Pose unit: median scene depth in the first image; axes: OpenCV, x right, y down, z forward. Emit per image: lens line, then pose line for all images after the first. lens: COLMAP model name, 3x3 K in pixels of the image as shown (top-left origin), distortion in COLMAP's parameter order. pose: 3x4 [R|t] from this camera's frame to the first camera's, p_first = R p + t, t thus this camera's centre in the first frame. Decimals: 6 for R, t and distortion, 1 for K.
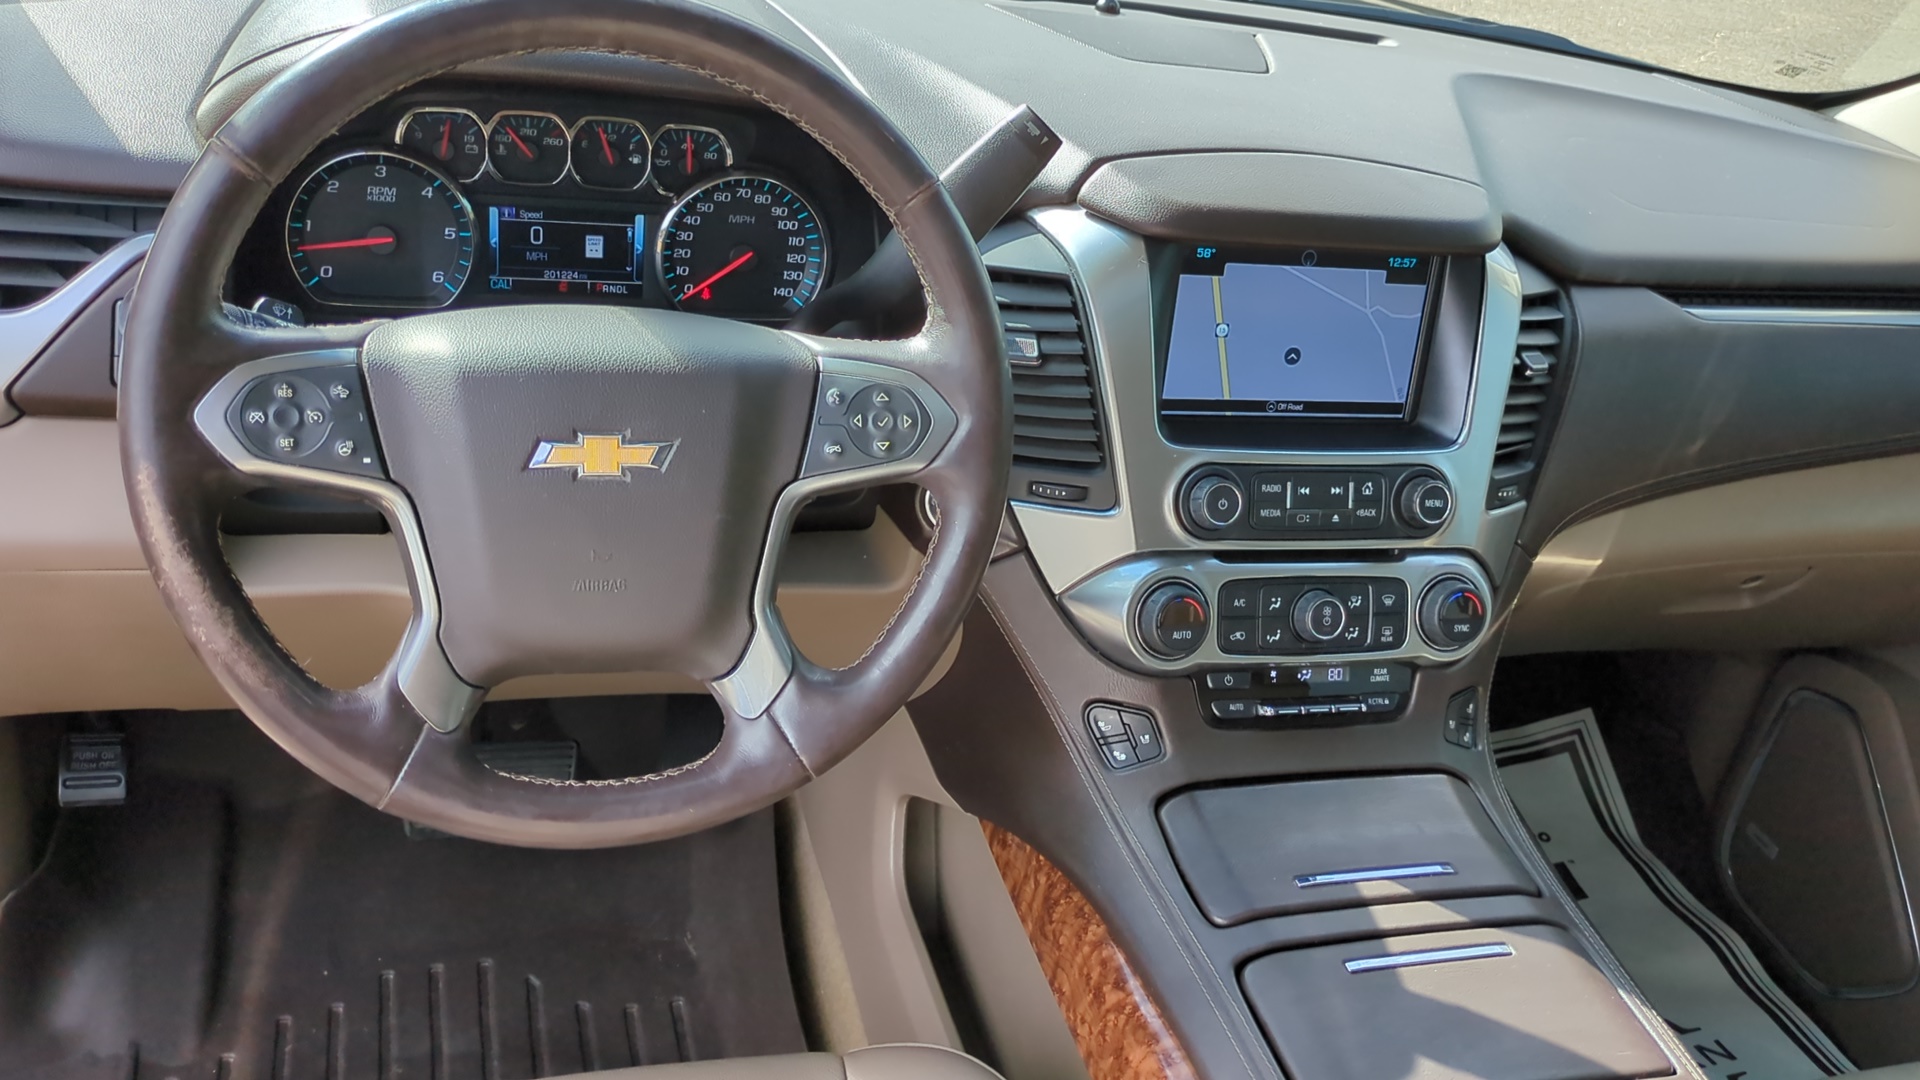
lens RADIAL K [[1538.9, 0, 966.2], [0, 1538.9, 533.9], [0, 0, 1]] dist [-0.010148, -0.009167]
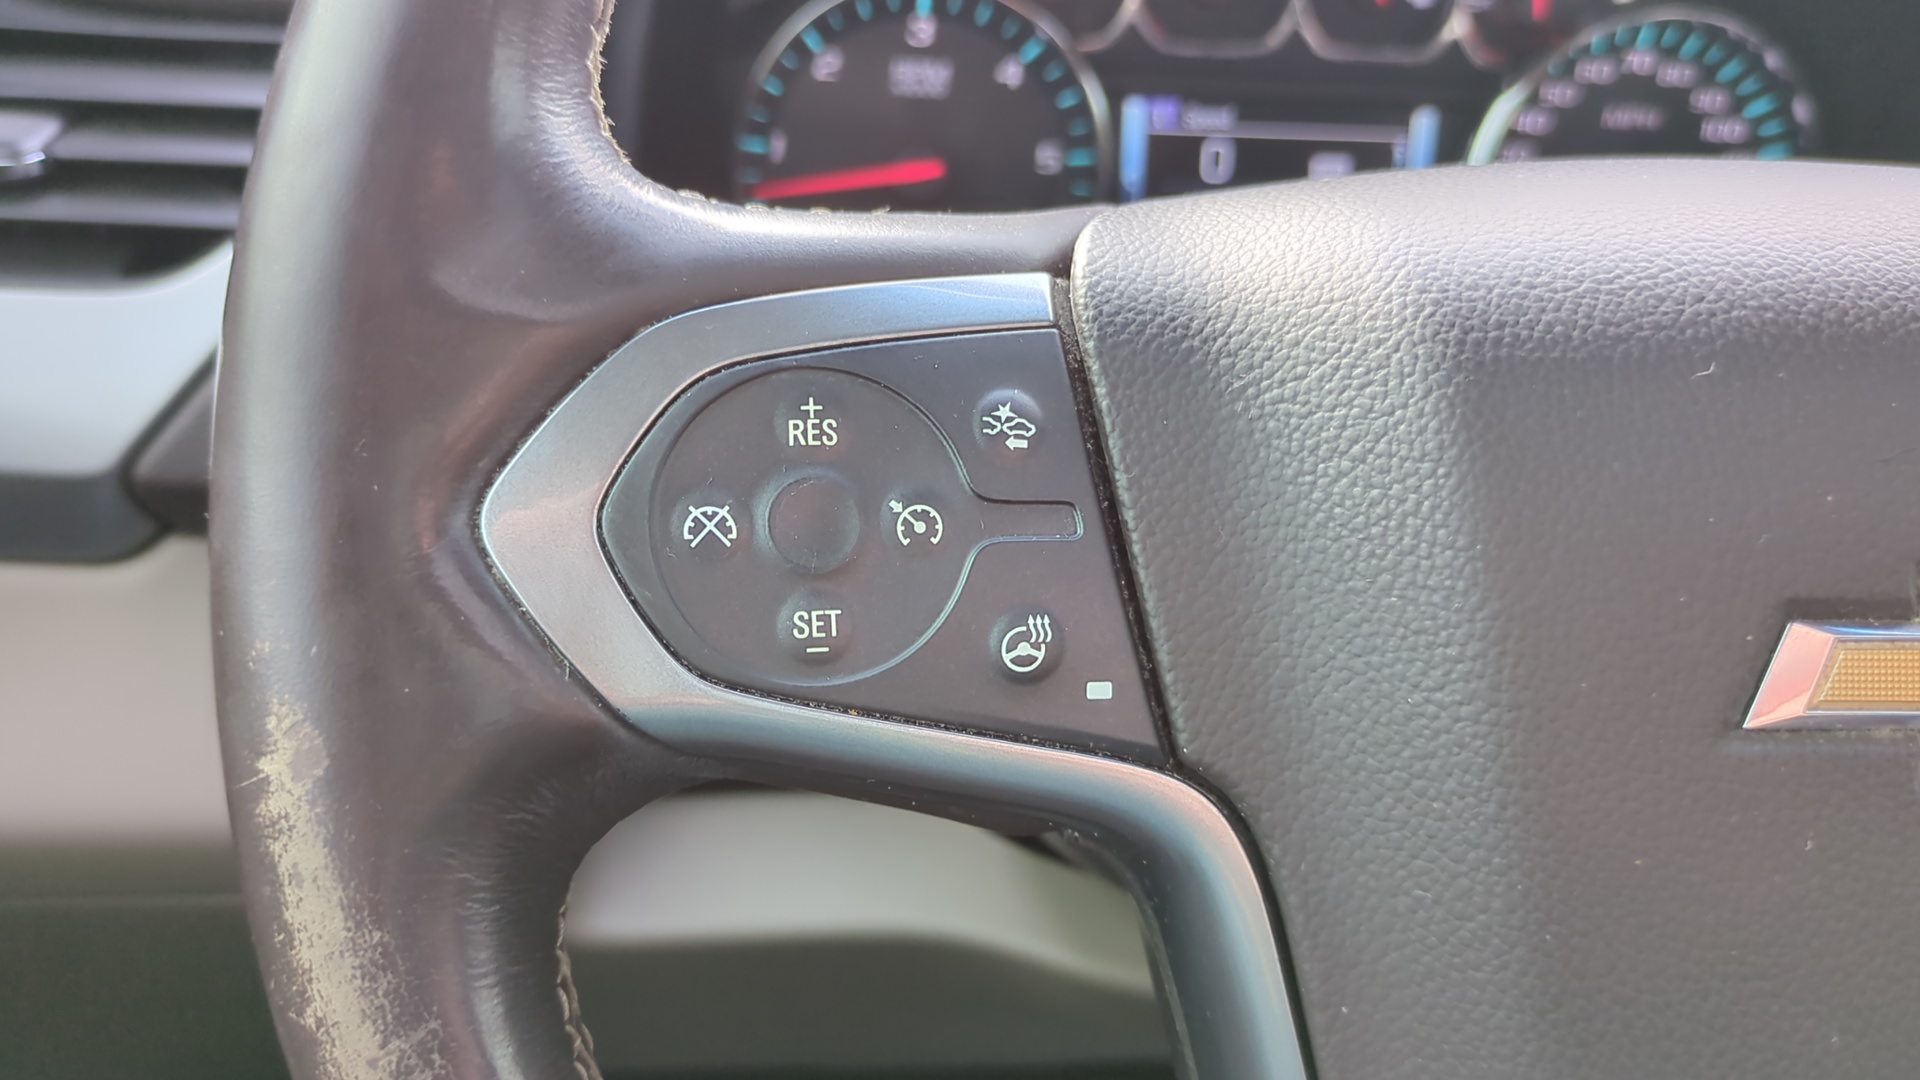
lens RADIAL K [[1538.9, 0, 969.3], [0, 1538.9, 539.6], [0, 0, 1]] dist [-0.010148, -0.009167]
pose [[0.975752, -0.004161, -0.218837, -0.249990], [-0.012863, 0.997001, -0.076309, -0.037297], [0.218499, 0.077274, 0.972773, 0.520724]]
